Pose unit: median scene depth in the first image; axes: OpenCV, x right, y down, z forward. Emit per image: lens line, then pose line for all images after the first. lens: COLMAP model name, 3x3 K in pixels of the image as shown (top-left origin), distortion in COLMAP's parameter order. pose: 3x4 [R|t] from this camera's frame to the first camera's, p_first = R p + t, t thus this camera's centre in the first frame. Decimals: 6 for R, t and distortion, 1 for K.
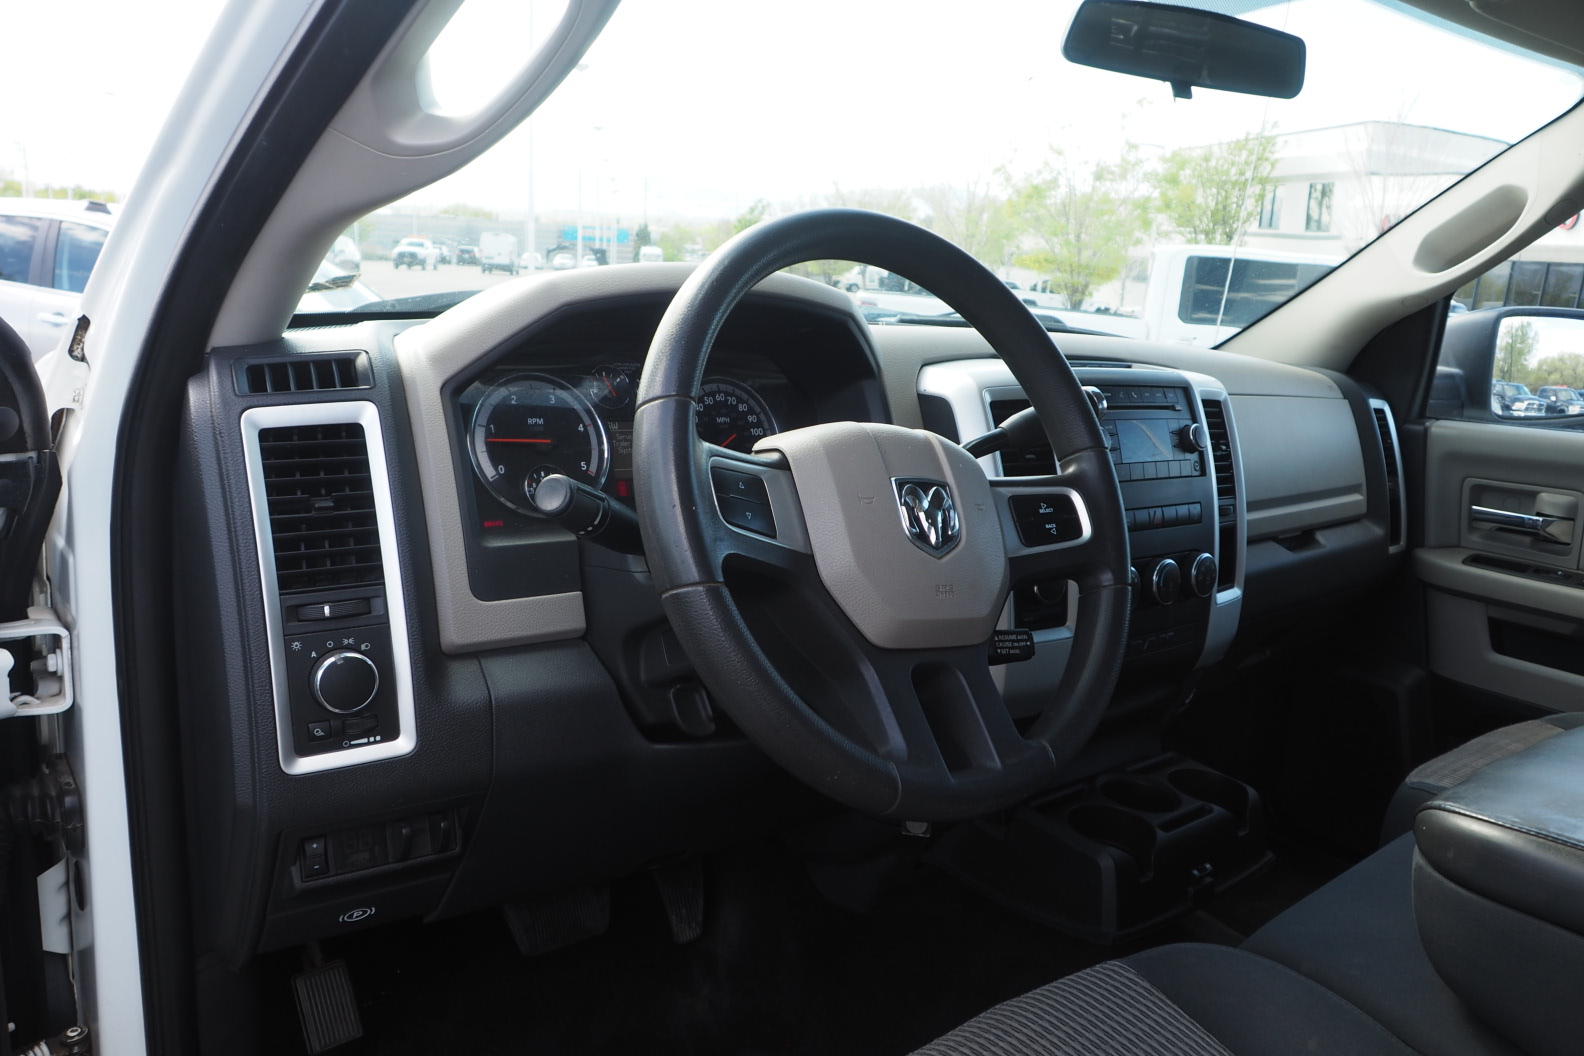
lens RADIAL K [[1138.6, 0, 787.4], [0, 1138.6, 547.4], [0, 0, 1]] dist [-0.024630, 0.001884]
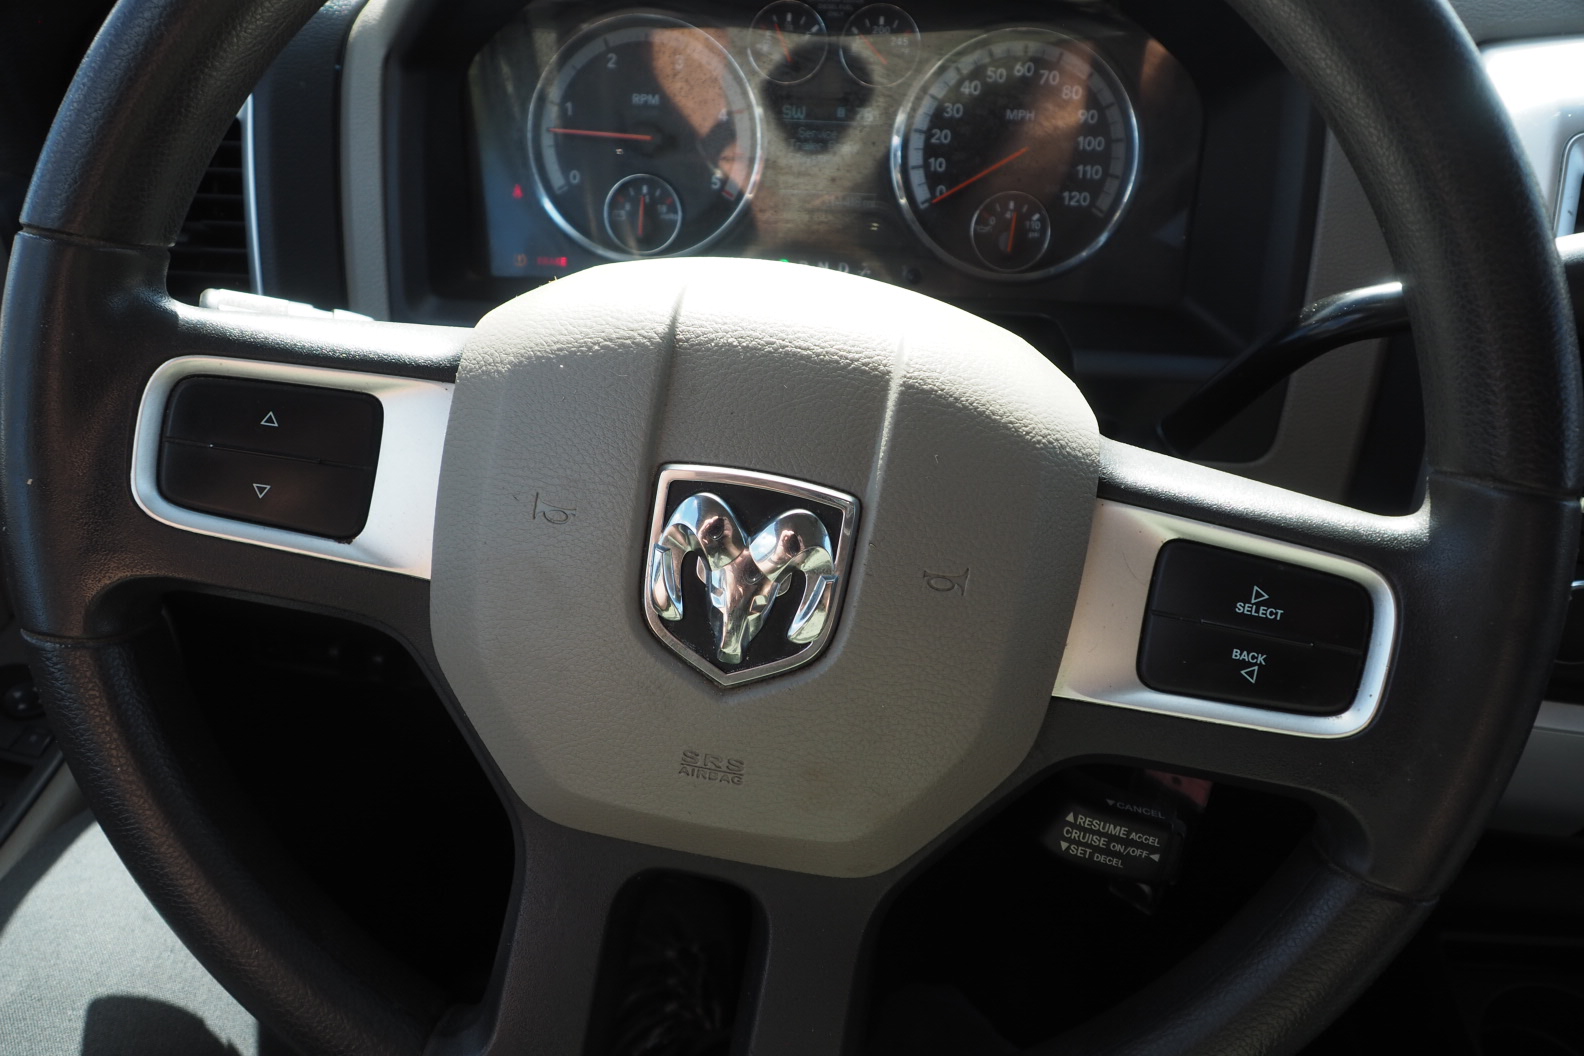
lens RADIAL K [[1116.8, 0, 790.4], [0, 1116.8, 532.8], [0, 0, 1]] dist [-0.027908, 0.007308]
pose [[0.721092, 0.356914, -0.593834, 0.213512], [-0.107451, 0.904342, 0.413061, -0.119585], [0.684457, -0.234047, 0.690464, 0.445137]]
